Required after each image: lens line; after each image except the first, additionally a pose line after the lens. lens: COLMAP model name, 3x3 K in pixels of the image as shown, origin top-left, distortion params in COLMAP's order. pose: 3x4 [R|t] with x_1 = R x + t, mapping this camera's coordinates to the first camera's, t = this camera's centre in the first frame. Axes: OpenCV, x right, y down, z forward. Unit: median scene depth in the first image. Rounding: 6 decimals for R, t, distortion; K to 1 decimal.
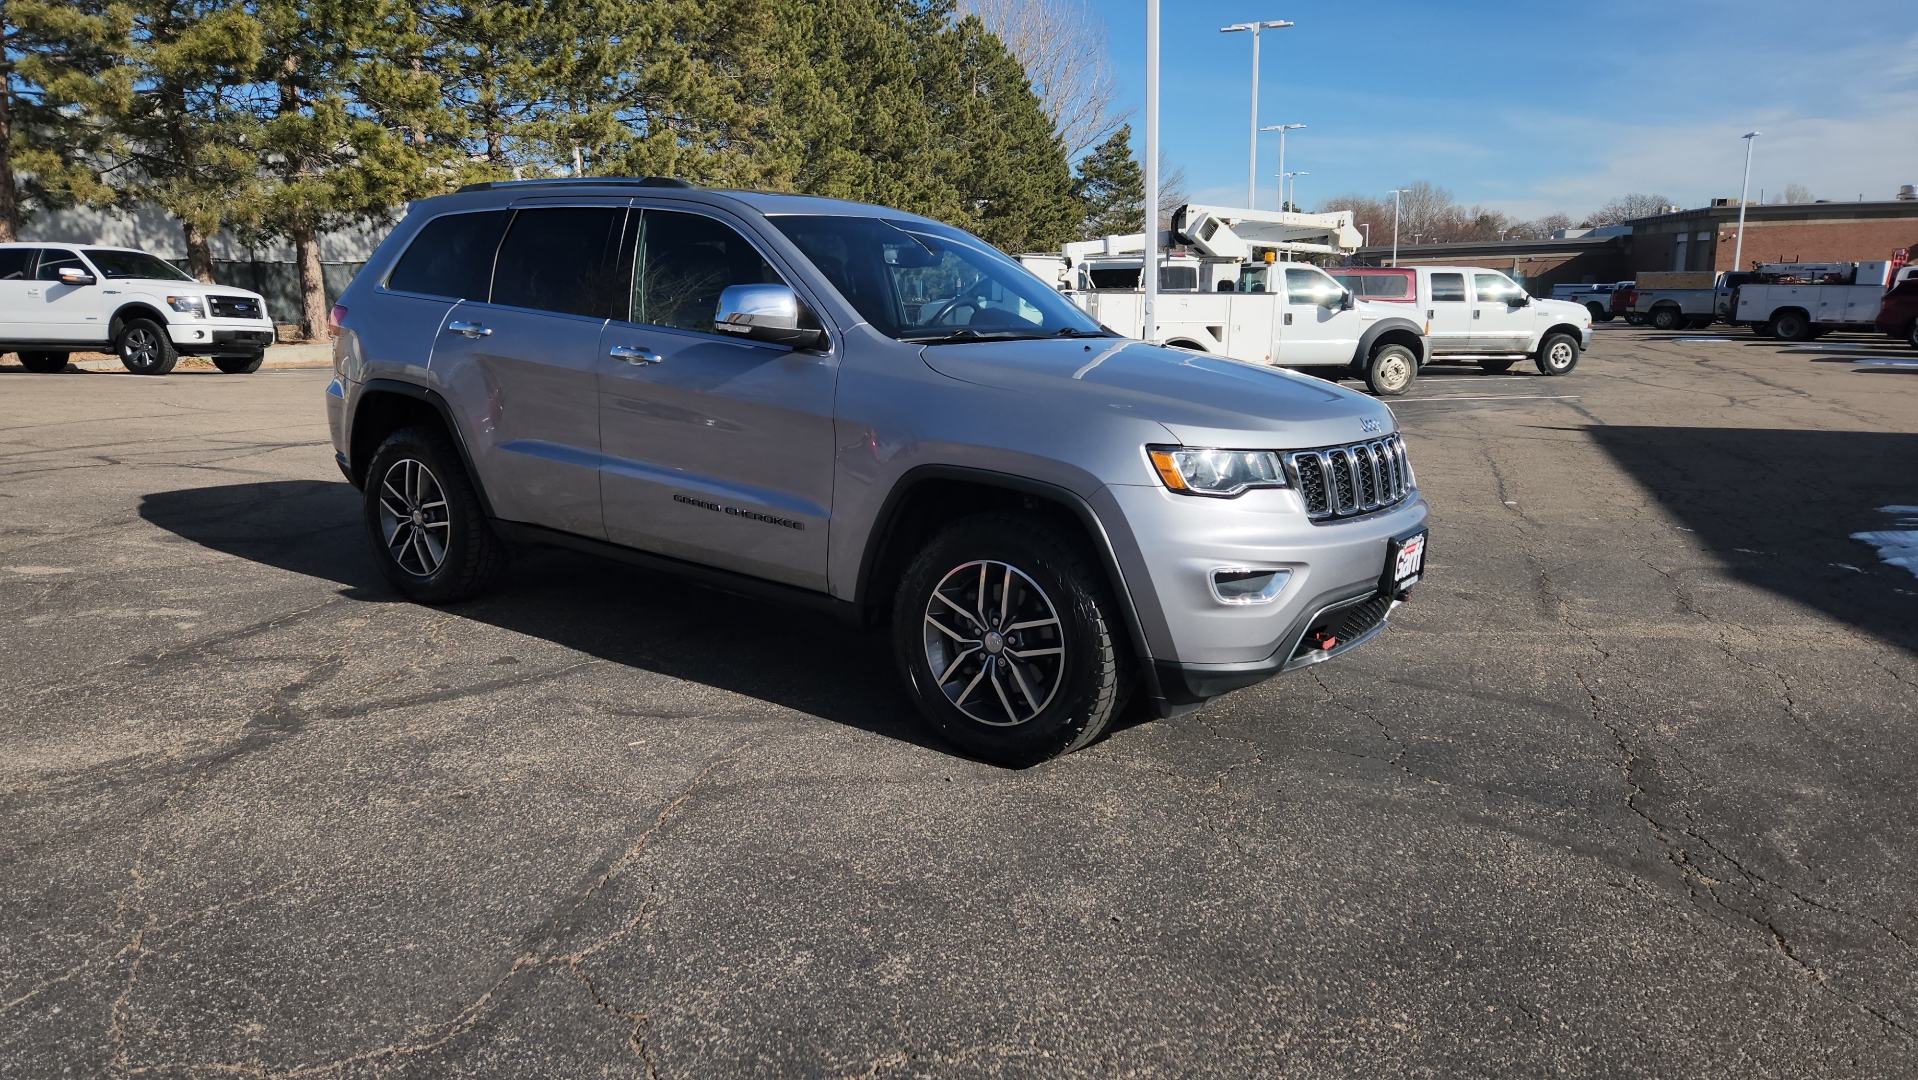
lens RADIAL K [[1283.9, 0, 925.0], [0, 1283.9, 542.8], [0, 0, 1]] dist [0.073877, -0.055394]
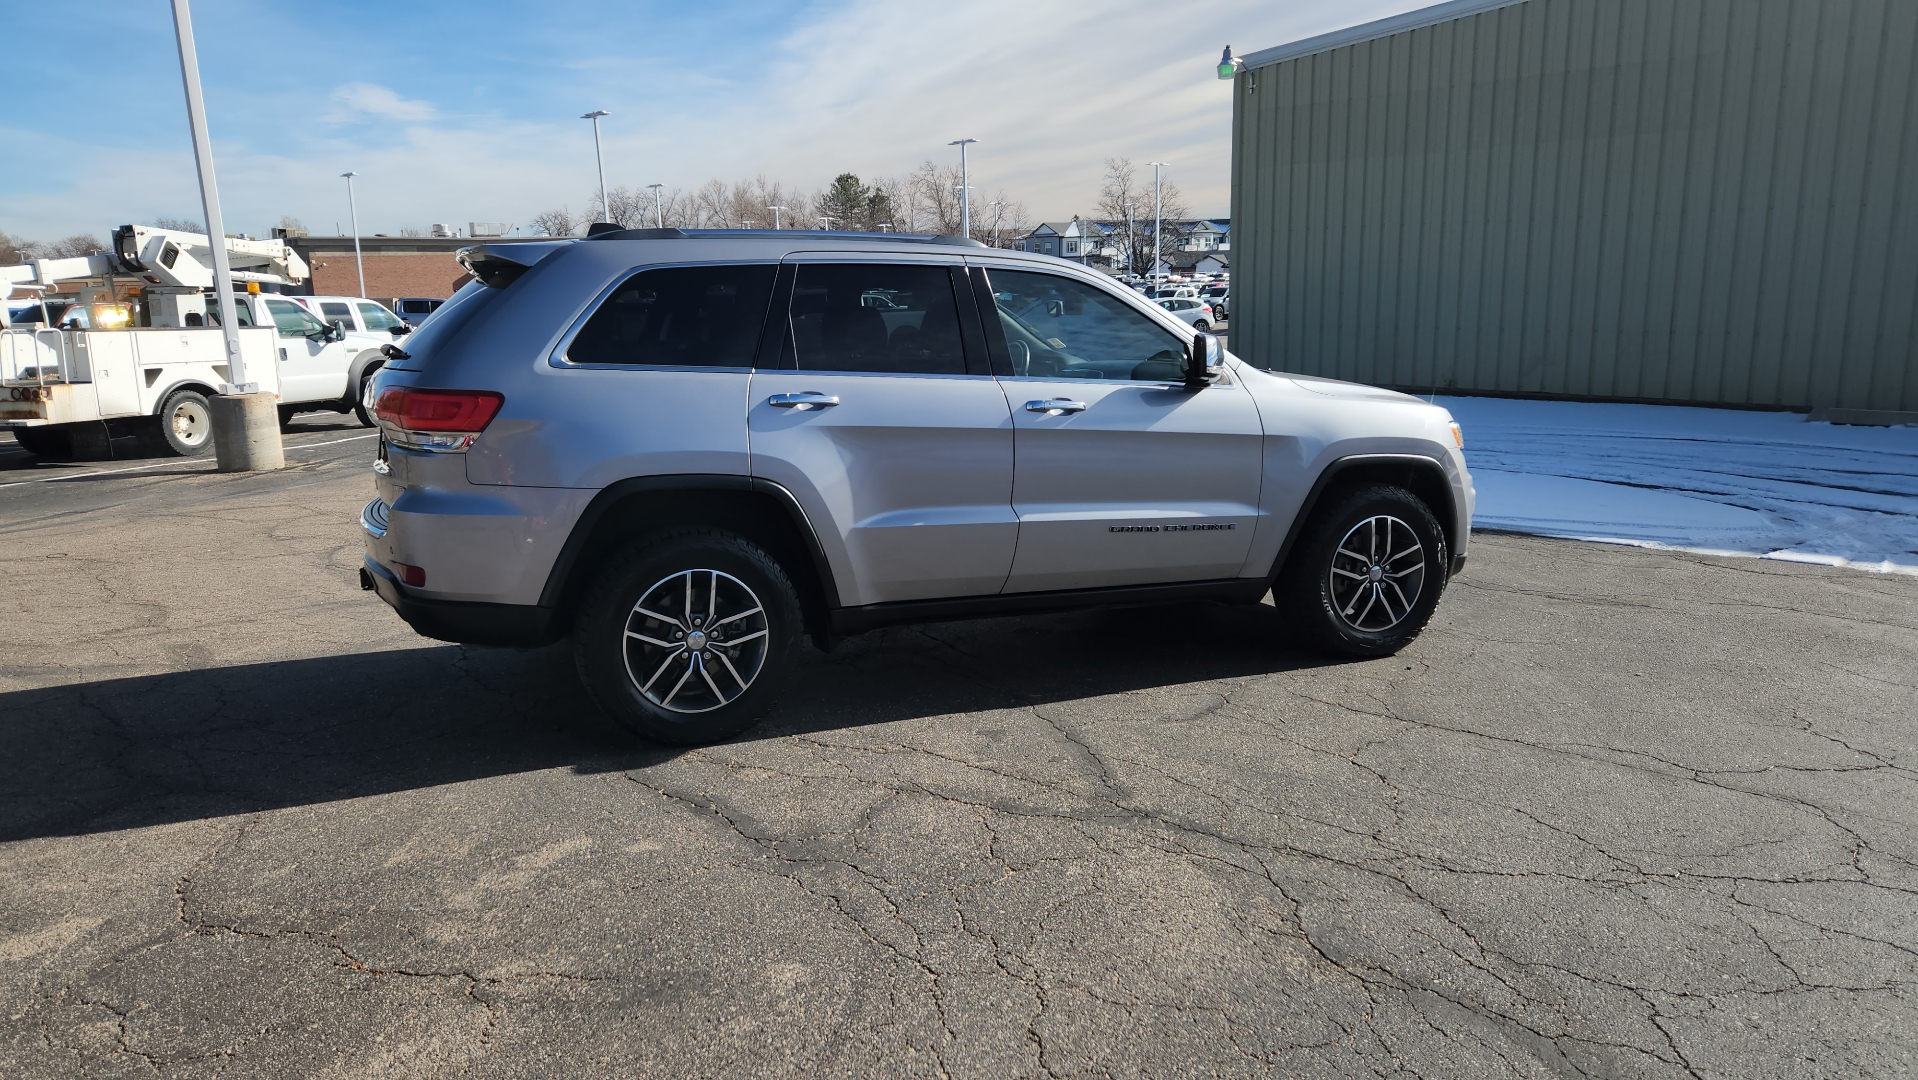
lens RADIAL K [[1279.8, 0, 934.1], [0, 1279.8, 539.4], [0, 0, 1]] dist [0.056880, -0.039250]
pose [[0.509272, -0.170758, 0.843495, -0.295500], [0.186404, 0.978738, 0.085593, -0.036772], [-0.840176, 0.113641, 0.530274, 0.135582]]
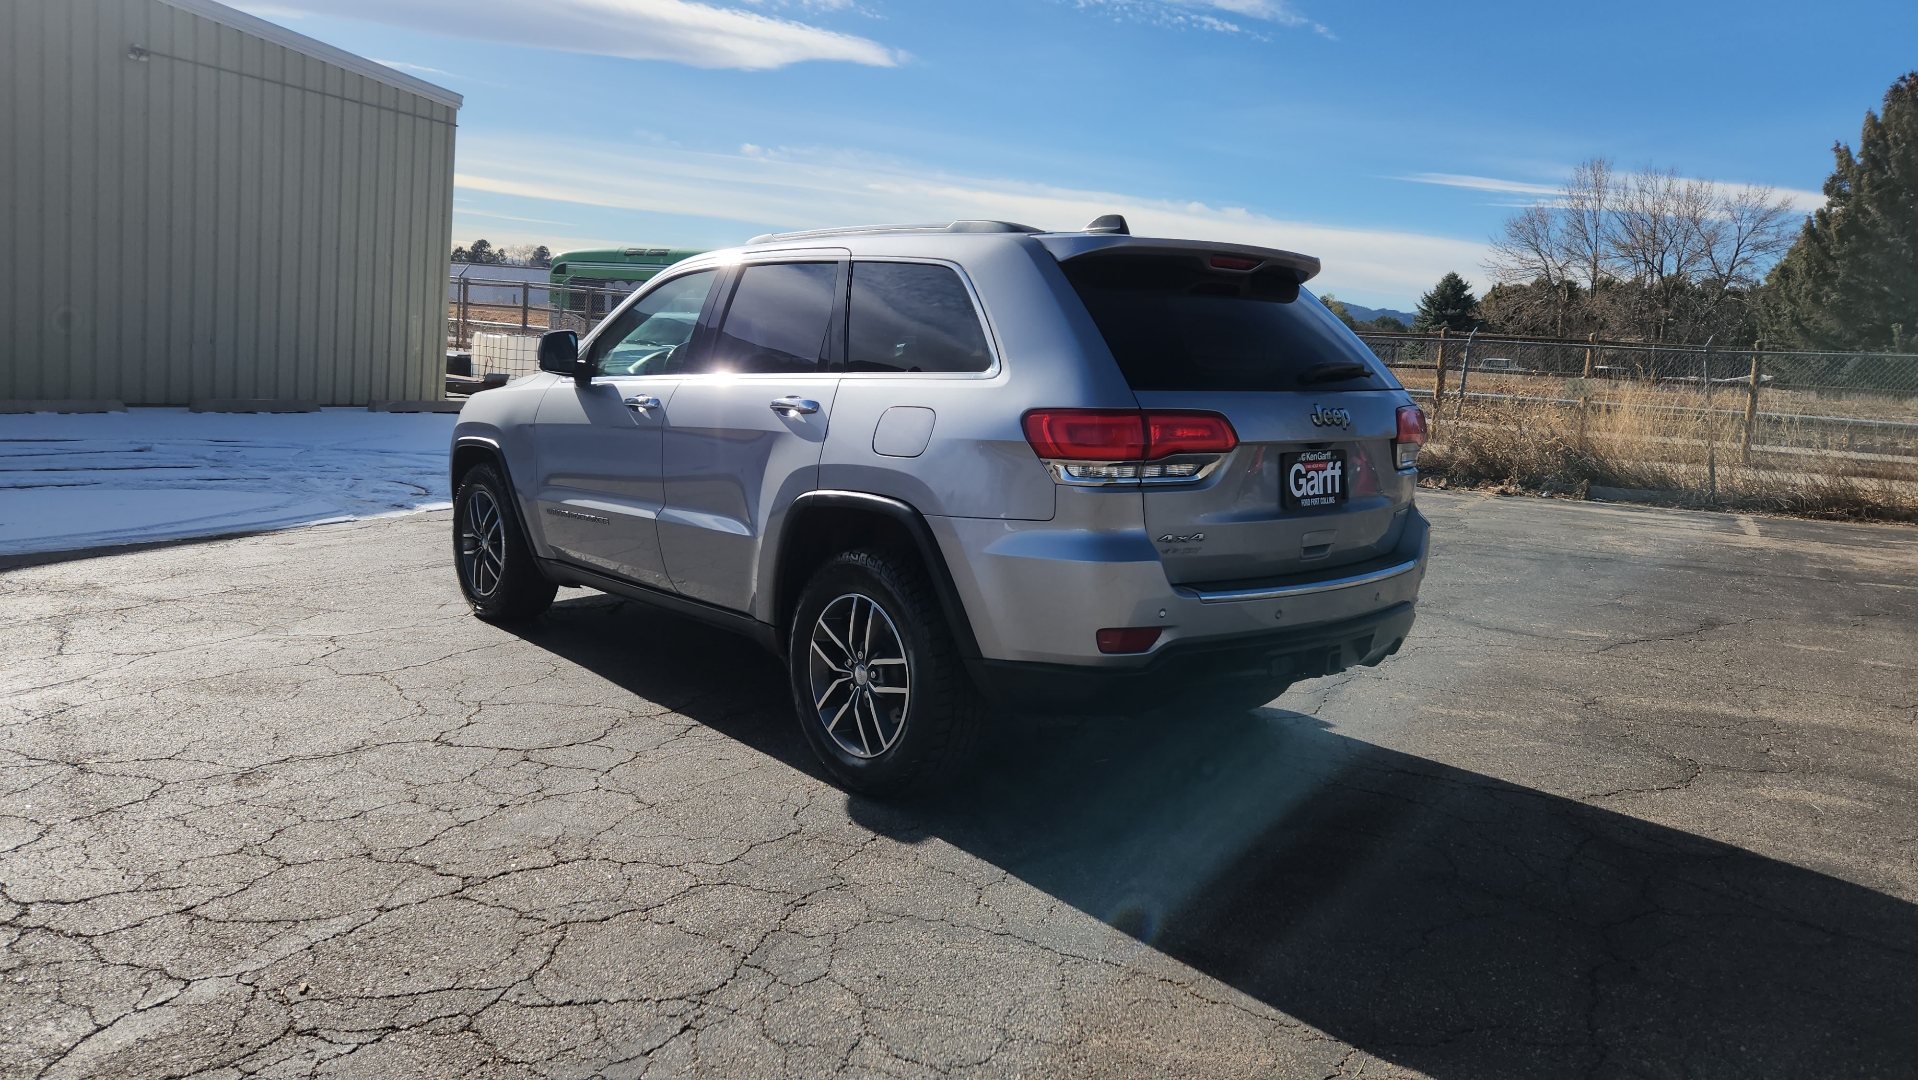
lens RADIAL K [[1272.0, 0, 918.5], [0, 1272.0, 515.6], [0, 0, 1]] dist [0.053472, -0.036402]
pose [[-0.969819, -0.094279, 0.224860, -0.113754], [-0.018071, 0.947475, 0.319318, -0.113638], [-0.243154, 0.305617, -0.920584, 0.568841]]
